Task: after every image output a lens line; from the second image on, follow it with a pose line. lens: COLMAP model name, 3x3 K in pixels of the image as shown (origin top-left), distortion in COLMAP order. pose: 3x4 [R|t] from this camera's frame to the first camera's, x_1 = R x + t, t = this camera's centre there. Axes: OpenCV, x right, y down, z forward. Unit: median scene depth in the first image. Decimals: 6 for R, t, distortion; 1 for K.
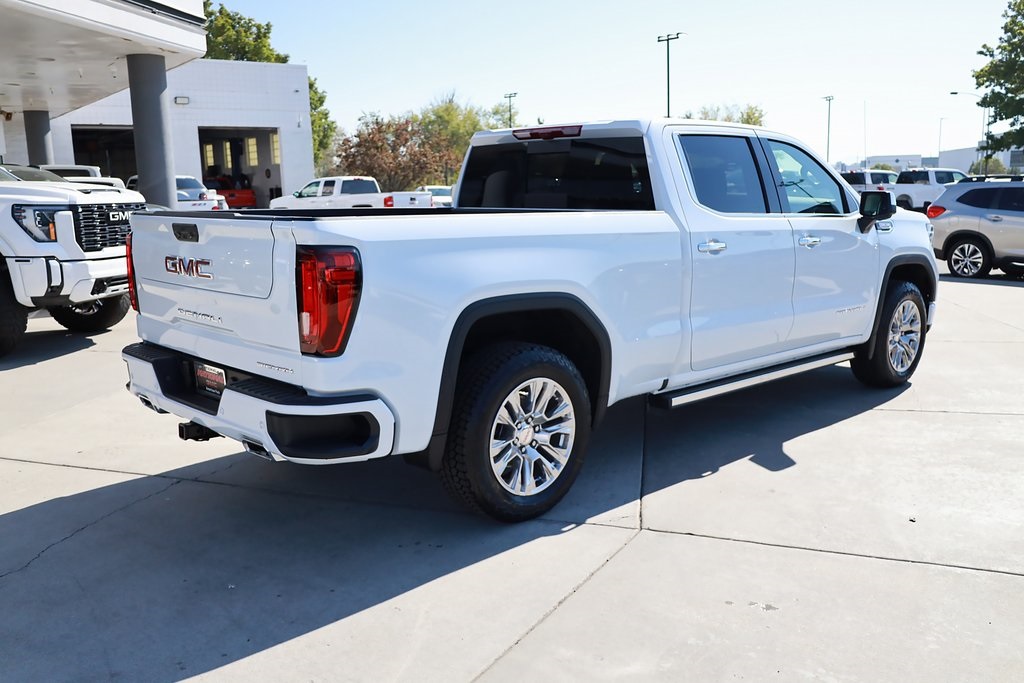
lens RADIAL K [[876.9, 0, 512.0], [0, 876.9, 341.5], [0, 0, 1]] dist [-0.000883, -0.003573]
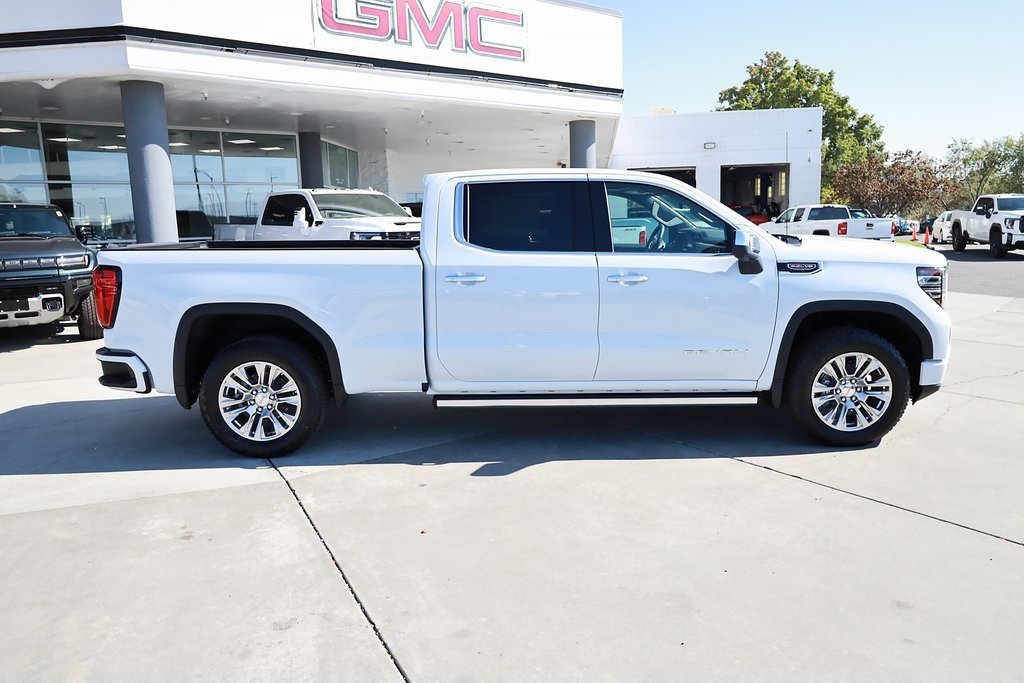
lens RADIAL K [[718.4, 0, 512.0], [0, 718.4, 341.5], [0, 0, 1]] dist [-0.011912, -0.002184]
pose [[0.747459, 0.110204, -0.655104, 0.280322], [-0.107148, 0.993232, 0.044832, -0.022293], [0.655610, 0.036683, 0.754208, 0.095198]]
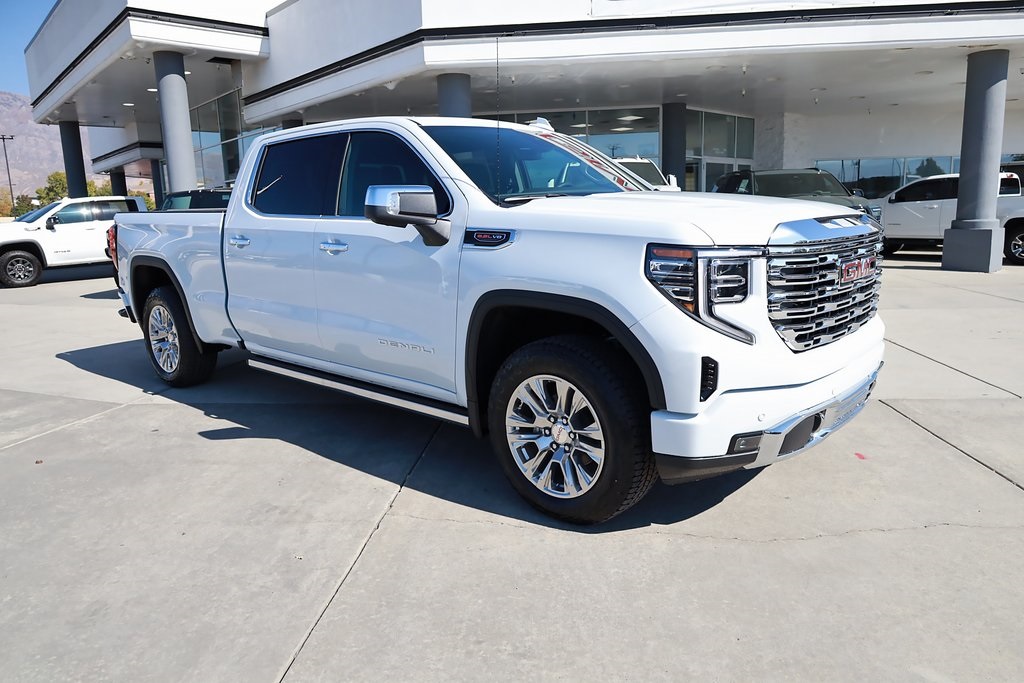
lens RADIAL K [[693.6, 0, 519.5], [0, 693.6, 336.7], [0, 0, 1]] dist [-0.011845, 0.004688]
pose [[0.113619, 0.190663, -0.975058, 0.368797], [-0.146210, 0.973937, 0.173407, -0.060657], [0.982707, 0.122861, 0.138535, 0.382780]]
